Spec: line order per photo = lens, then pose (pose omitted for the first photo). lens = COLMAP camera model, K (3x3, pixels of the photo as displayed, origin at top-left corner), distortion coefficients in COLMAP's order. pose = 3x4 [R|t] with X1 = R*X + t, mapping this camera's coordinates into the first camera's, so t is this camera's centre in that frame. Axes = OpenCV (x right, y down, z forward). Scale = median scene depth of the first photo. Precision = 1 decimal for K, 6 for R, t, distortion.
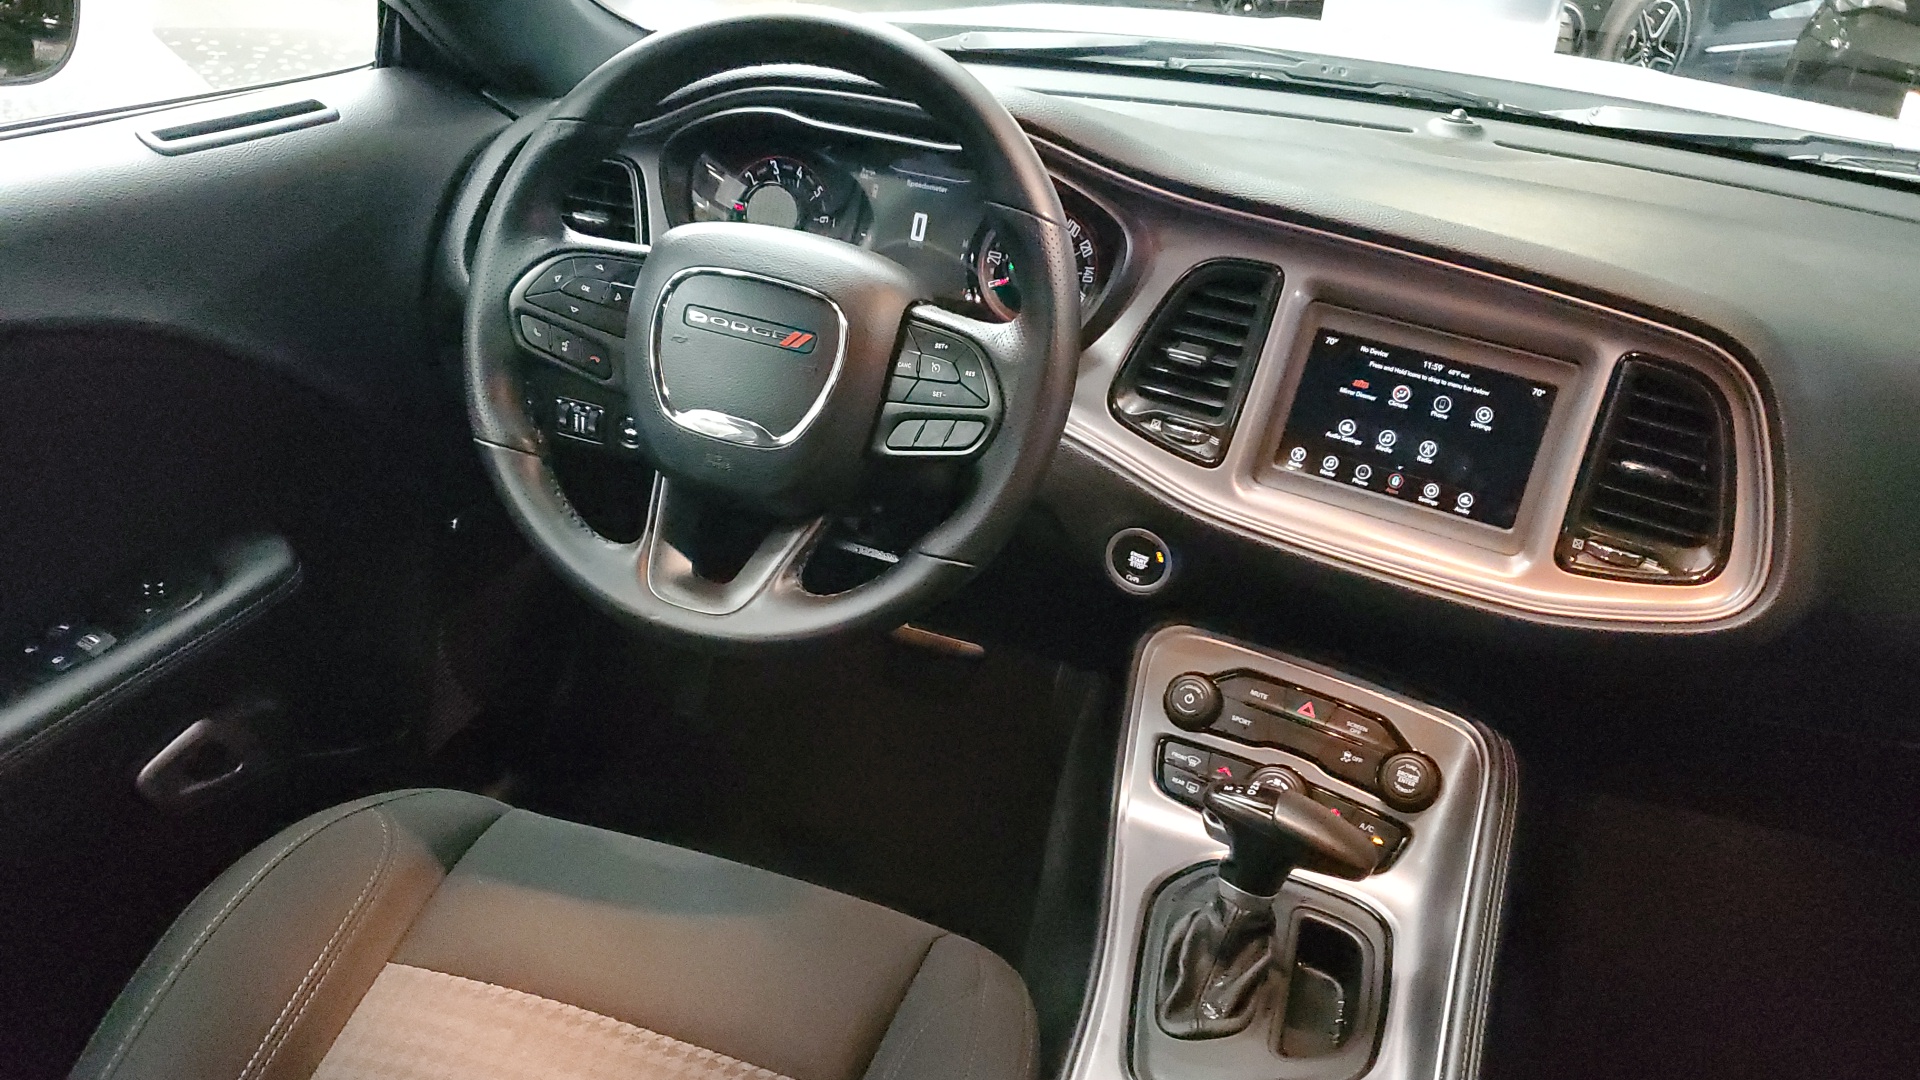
lens RADIAL K [[1513.0, 0, 954.2], [0, 1513.0, 555.8], [0, 0, 1]] dist [0.063135, -0.096375]
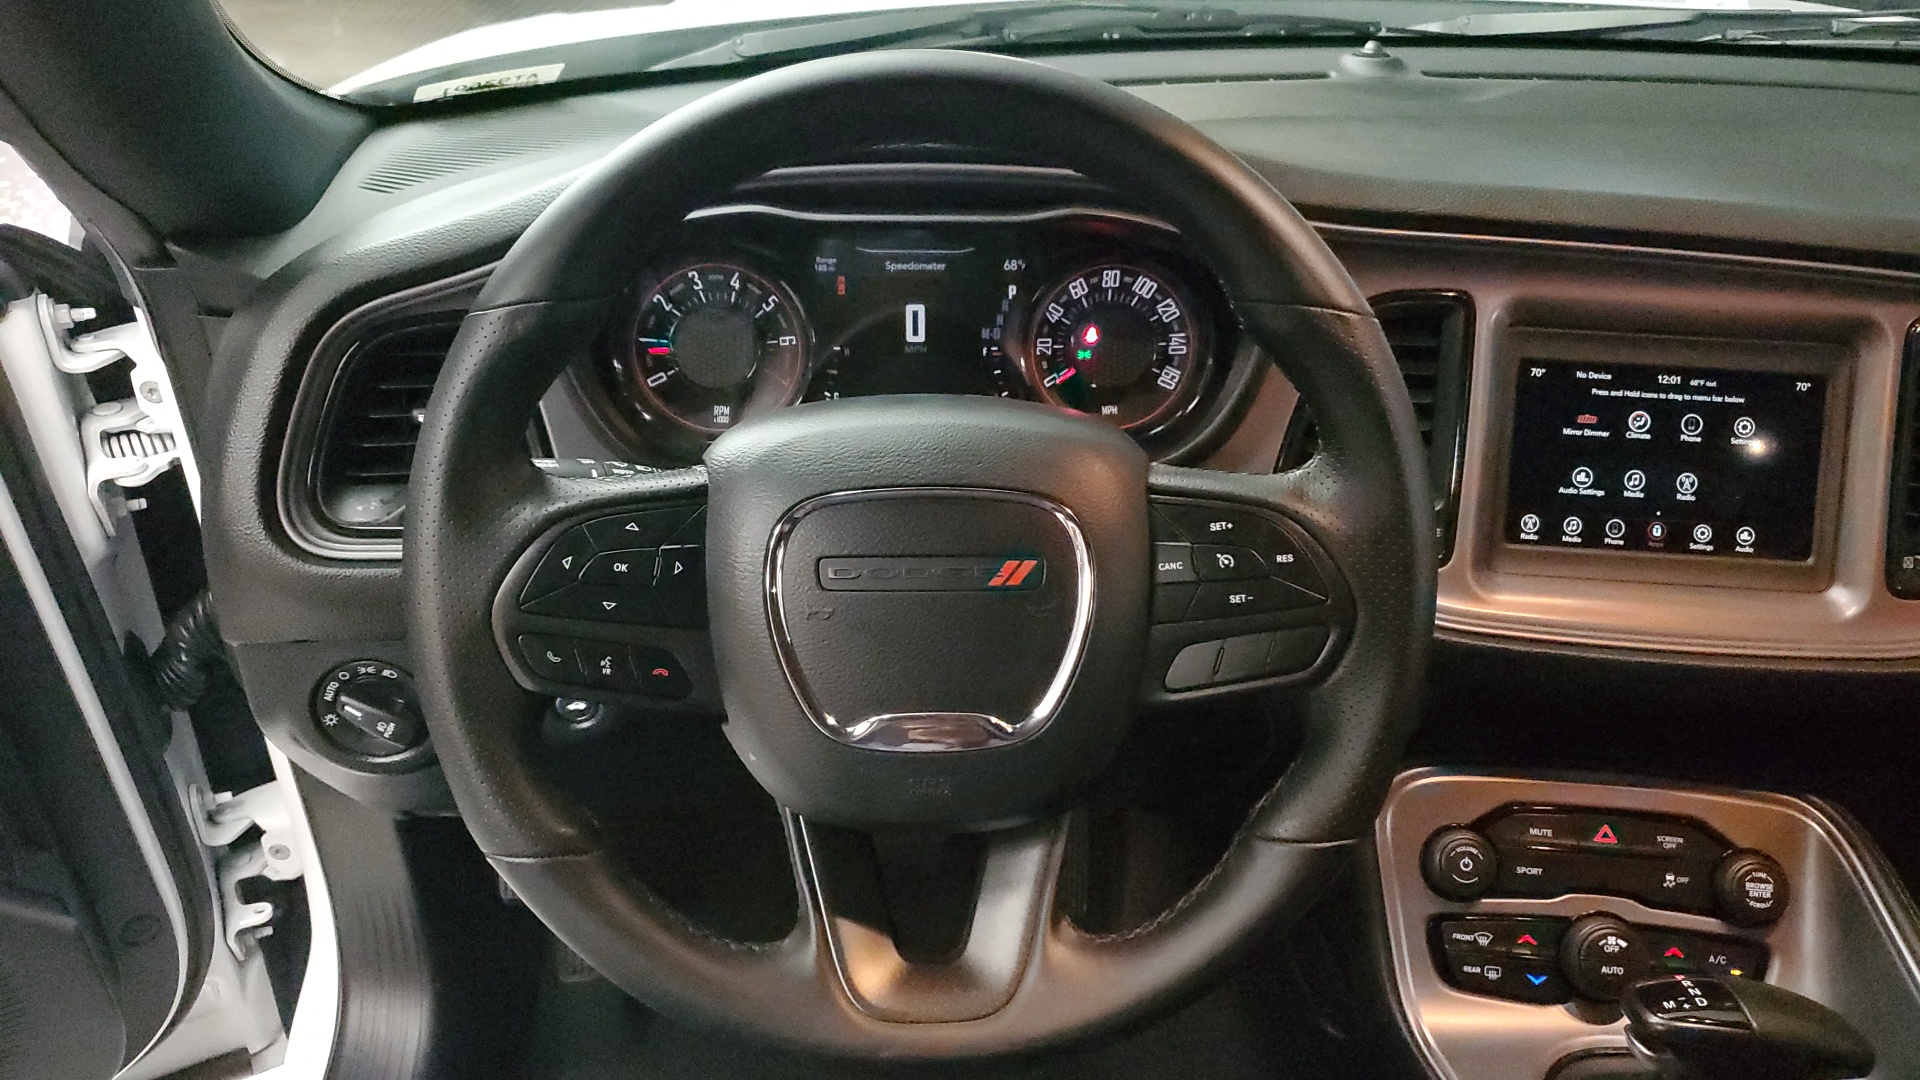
lens RADIAL K [[1513.0, 0, 987.0], [0, 1513.0, 570.0], [0, 0, 1]] dist [0.063135, -0.096375]
pose [[0.921042, -0.252527, 0.296498, -0.267747], [0.239286, 0.967584, 0.080774, -0.175378], [-0.307284, -0.003448, 0.951612, 0.350781]]
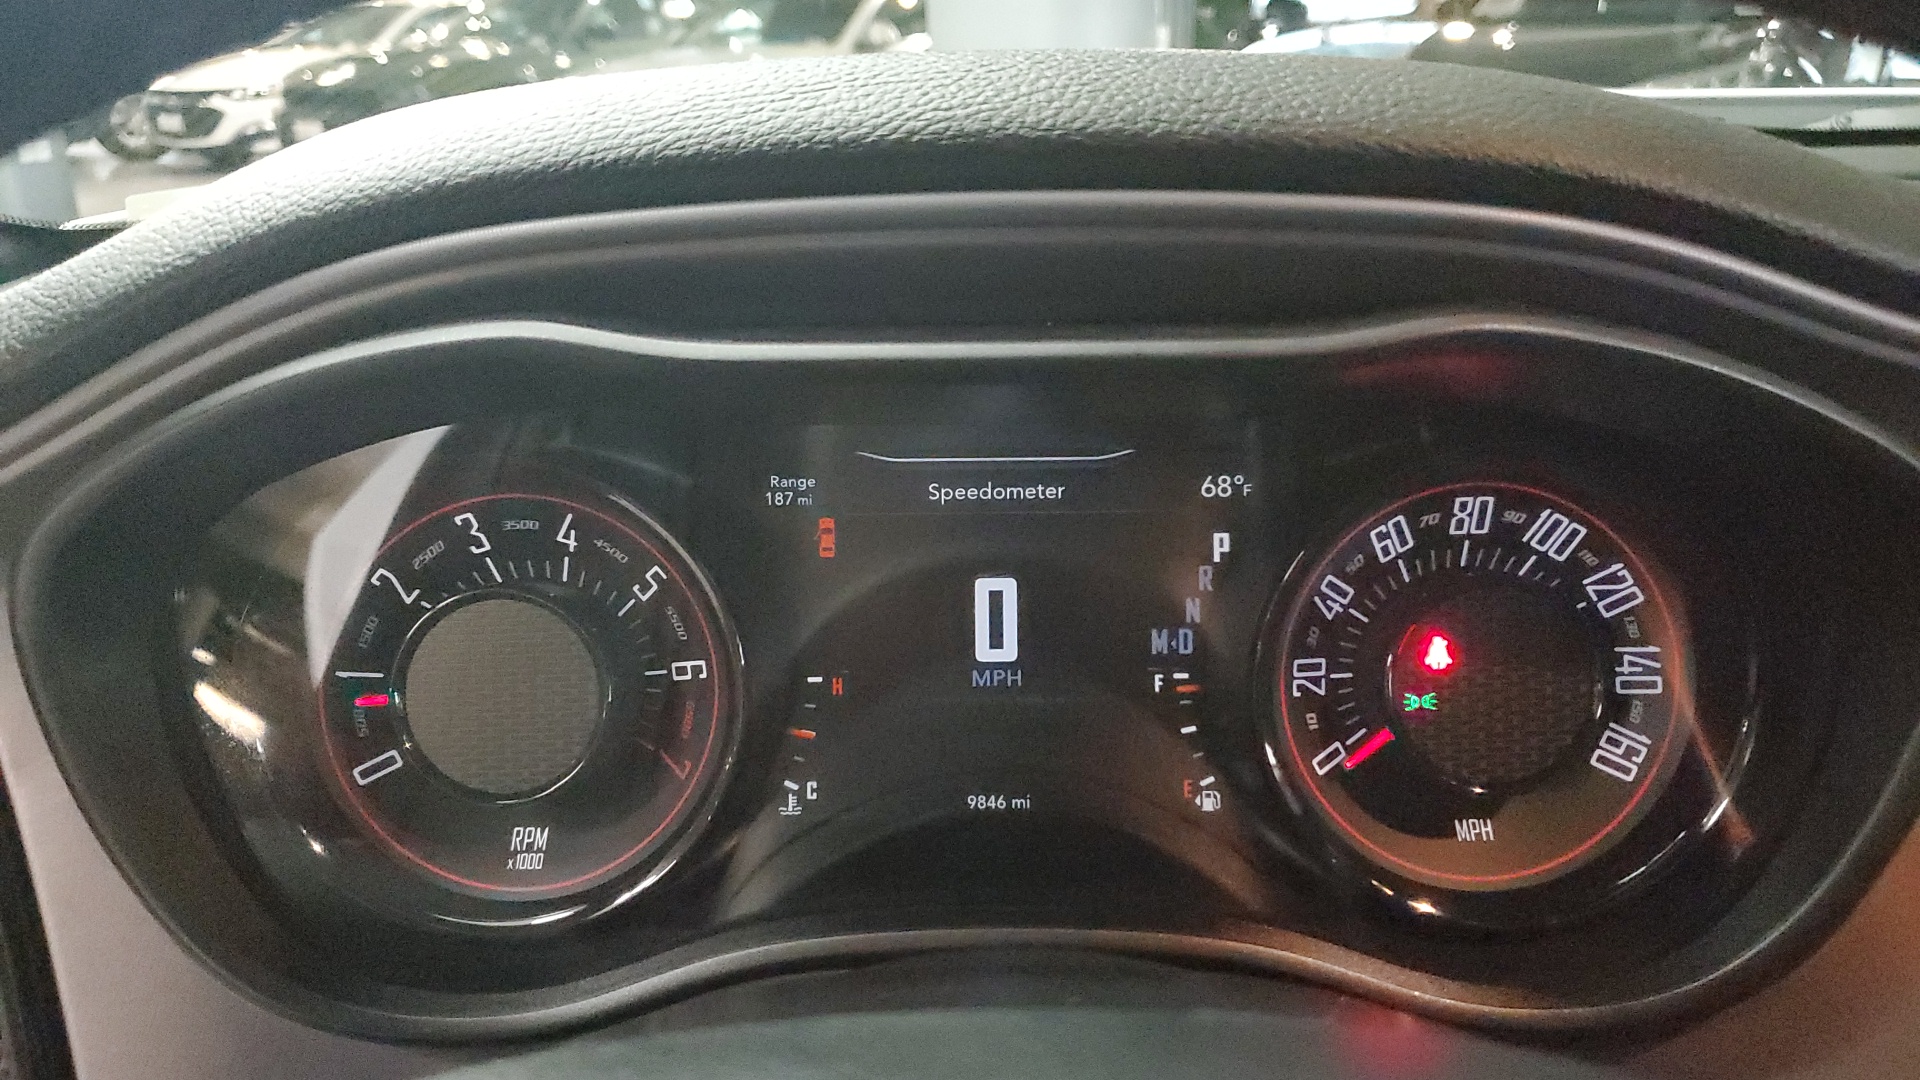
lens RADIAL K [[1513.0, 0, 960.7], [0, 1513.0, 536.9], [0, 0, 1]] dist [0.063135, -0.096375]
pose [[0.937186, -0.209050, 0.279252, -0.128944], [0.243845, 0.965060, -0.095908, -0.234582], [-0.249445, 0.157978, 0.955416, 0.804982]]
